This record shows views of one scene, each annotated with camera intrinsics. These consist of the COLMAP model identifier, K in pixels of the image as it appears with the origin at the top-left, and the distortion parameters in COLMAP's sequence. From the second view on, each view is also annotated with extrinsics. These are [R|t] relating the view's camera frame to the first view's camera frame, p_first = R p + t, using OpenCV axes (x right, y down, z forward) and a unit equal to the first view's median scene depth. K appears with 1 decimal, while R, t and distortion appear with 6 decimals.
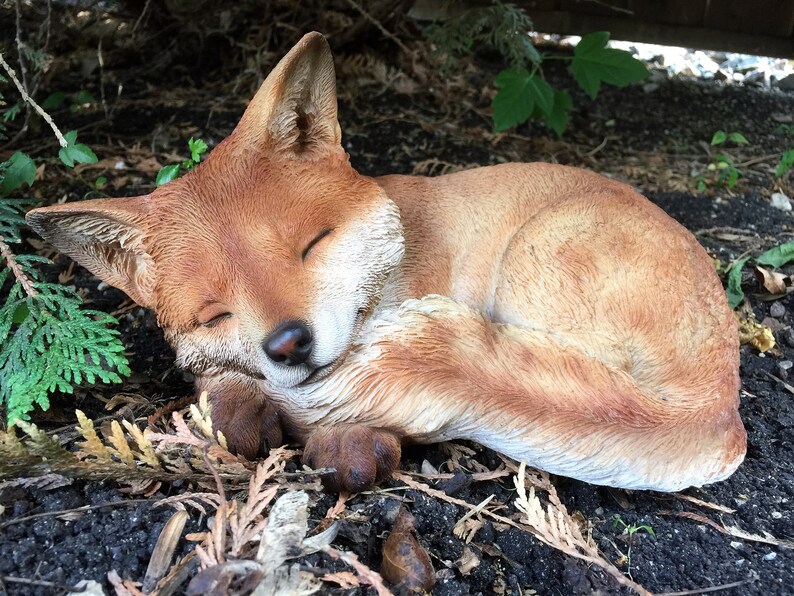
lens RADIAL K [[697.6, 0, 397.0], [0, 697.6, 298.0], [0, 0, 1]] dist [0.104229, -0.174134]
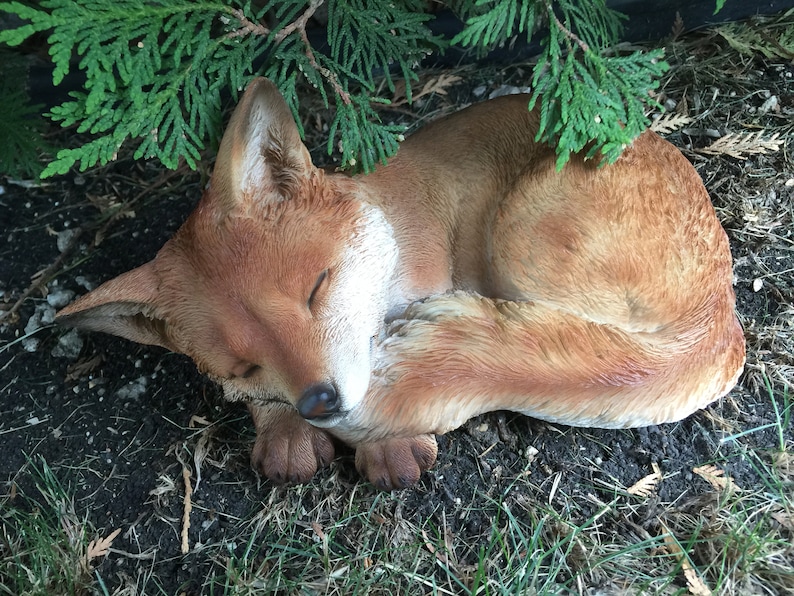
lens RADIAL K [[697.6, 0, 397.0], [0, 697.6, 298.0], [0, 0, 1]] dist [0.104229, -0.174134]
pose [[0.971087, -0.226247, -0.076166, 0.081540], [0.238602, 0.930053, 0.279412, -0.329273], [0.007622, -0.289507, 0.957146, -0.031548]]
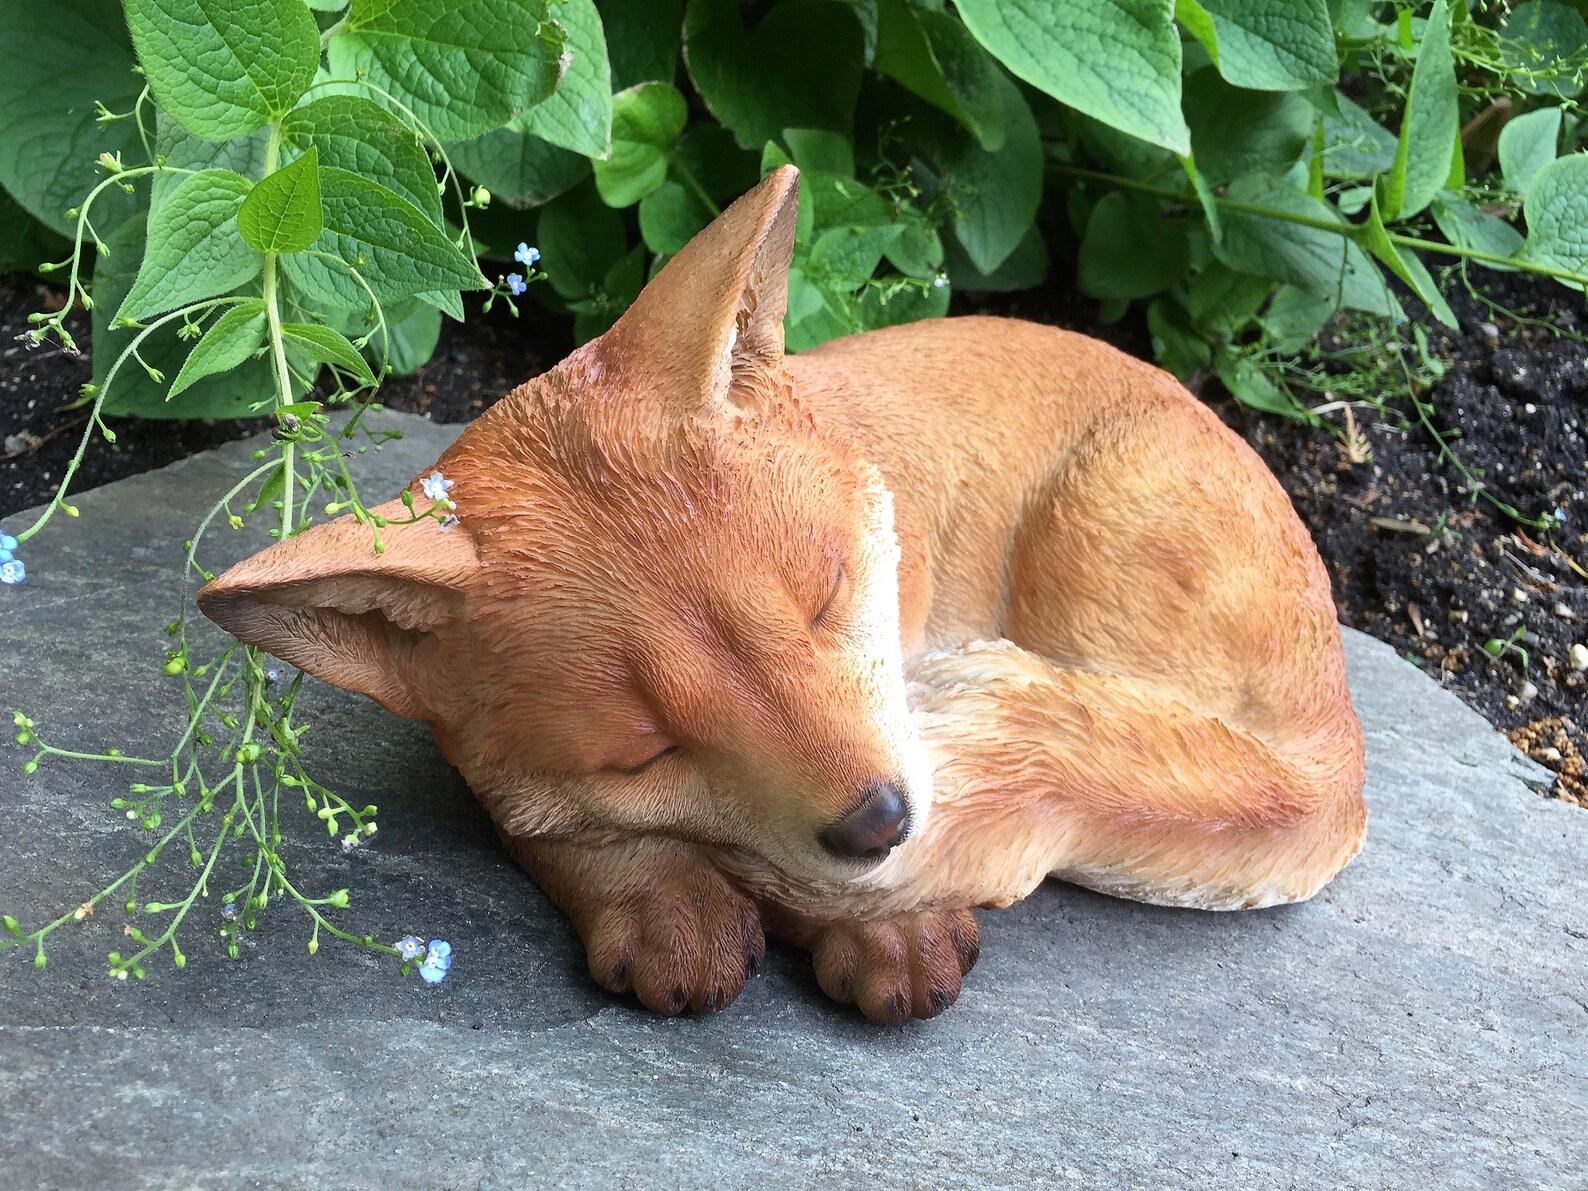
lens RADIAL K [[1395.3, 0, 794.0], [0, 1395.3, 595.5], [0, 0, 1]] dist [0.104229, -0.174134]
pose [[0.907996, -0.105059, 0.405594, -0.557520], [0.013677, 0.974968, 0.221924, -0.310196], [-0.418756, -0.195958, 0.886704, 0.064420]]
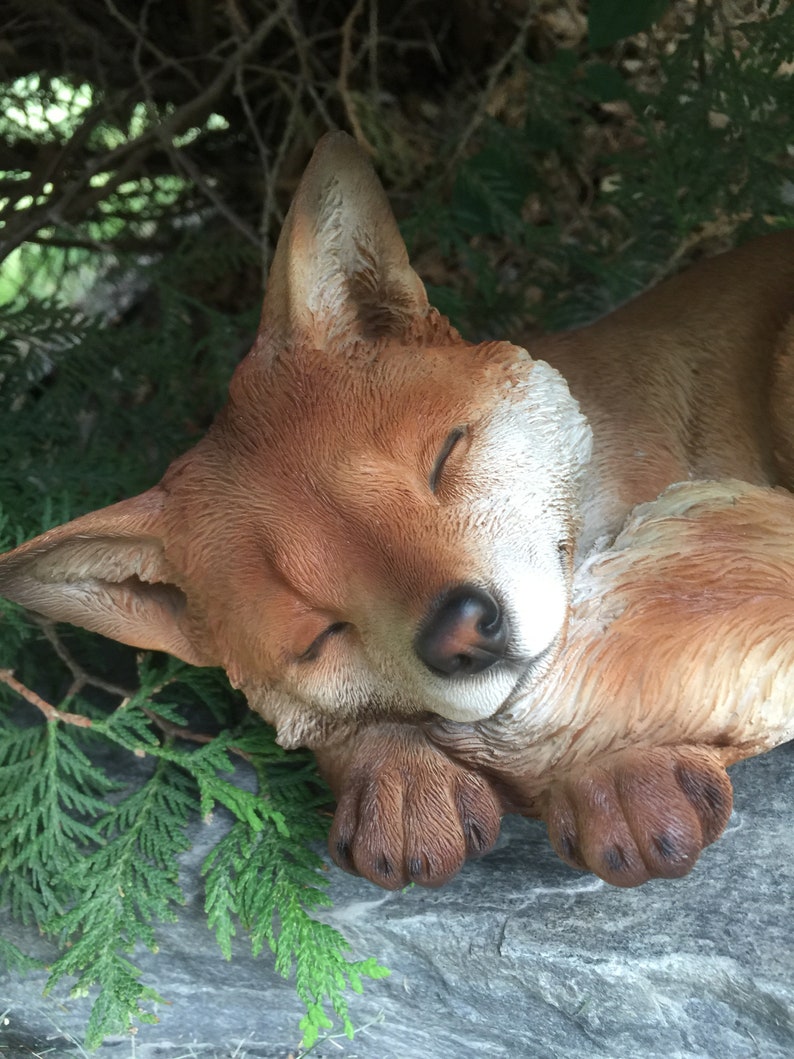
lens RADIAL K [[930.5, 0, 397.0], [0, 930.5, 529.5], [0, 0, 1]] dist [0.104229, -0.174134]
pose [[0.942232, -0.314923, -0.114119, -0.083534], [0.301616, 0.945862, -0.119888, 0.052858], [0.145696, 0.078542, 0.986207, 0.252433]]
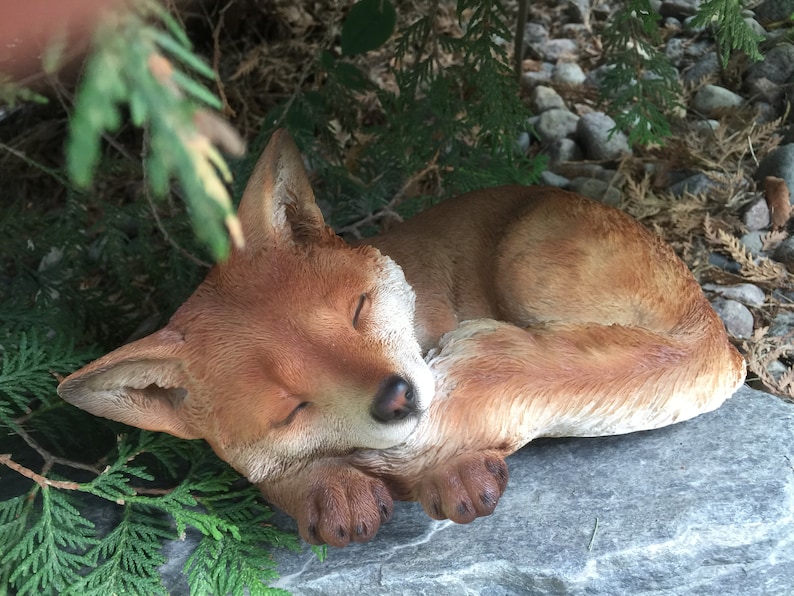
lens RADIAL K [[697.6, 0, 397.0], [0, 697.6, 298.0], [0, 0, 1]] dist [0.104229, -0.174134]
pose [[0.907417, -0.325630, 0.265632, -0.330462], [0.353817, 0.933064, -0.064847, -0.006473], [-0.226735, 0.152828, 0.961891, -0.029206]]
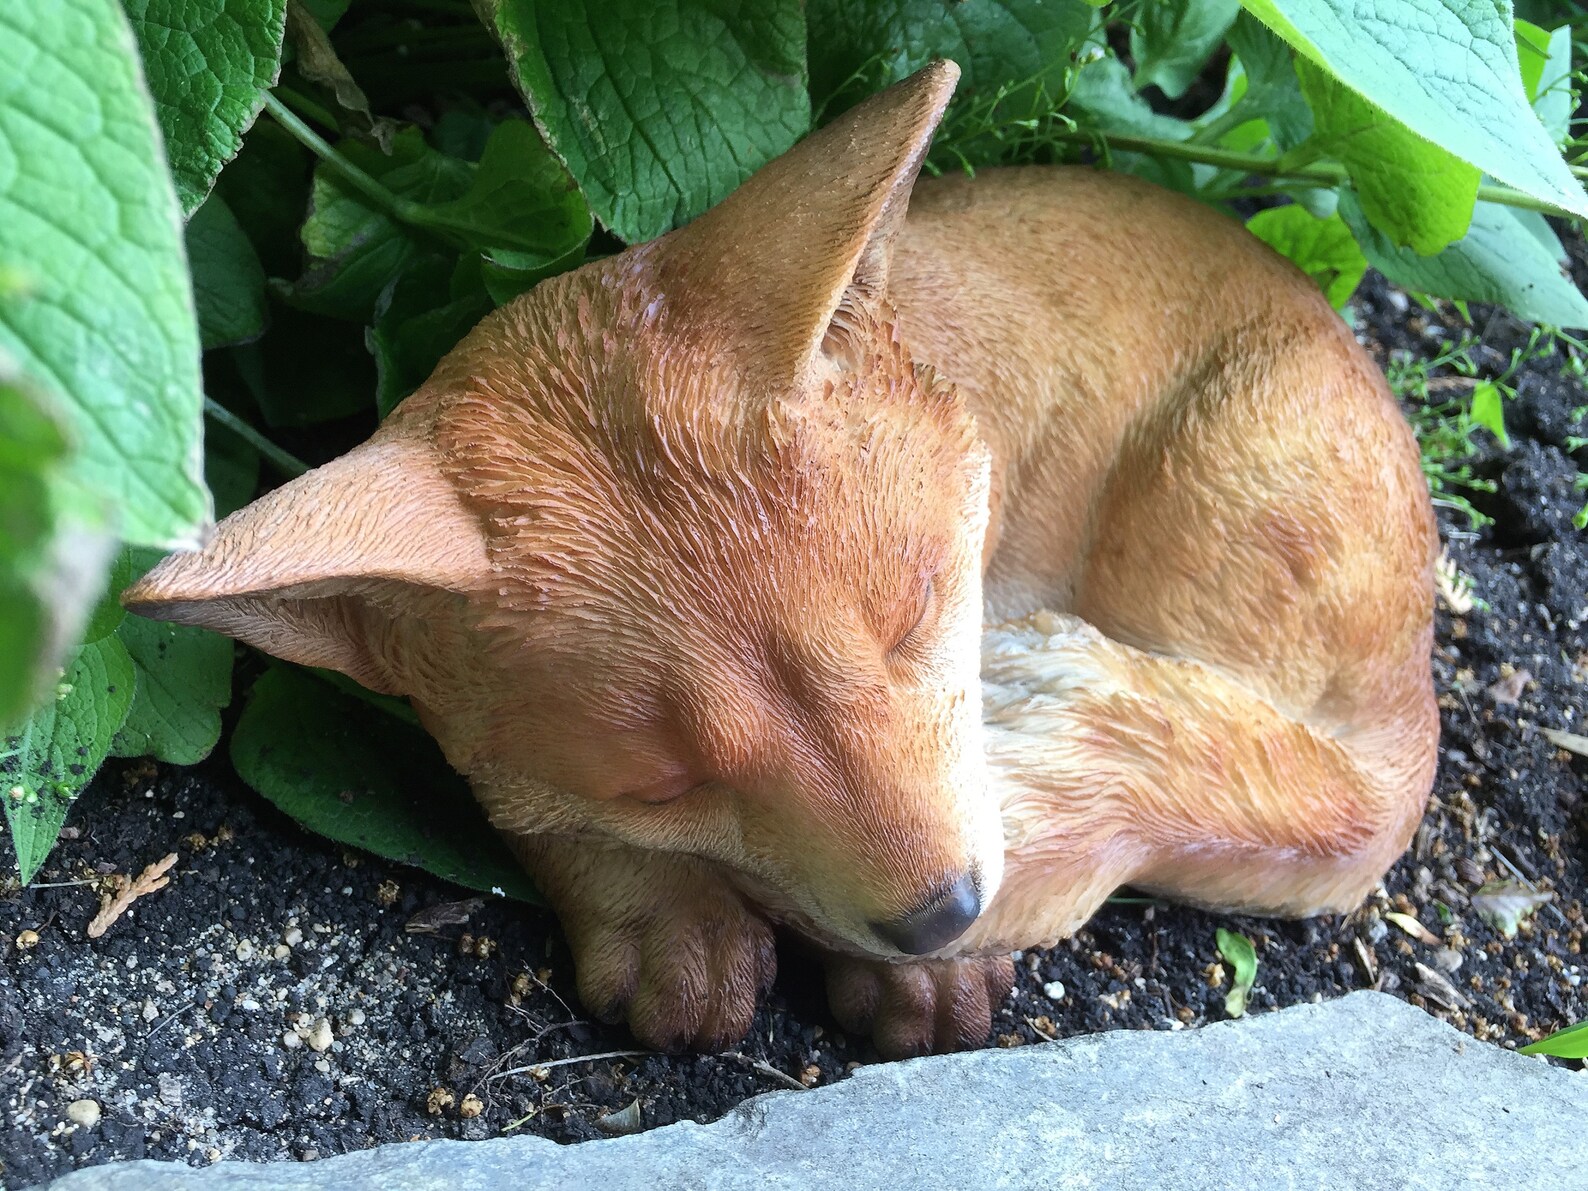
lens RADIAL K [[1395.3, 0, 794.0], [0, 1395.3, 595.5], [0, 0, 1]] dist [0.104229, -0.174134]
pose [[0.899689, -0.102859, 0.424240, -0.534766], [-0.114243, 0.882493, 0.456240, -0.468707], [-0.421317, -0.458941, 0.782218, 0.348400]]
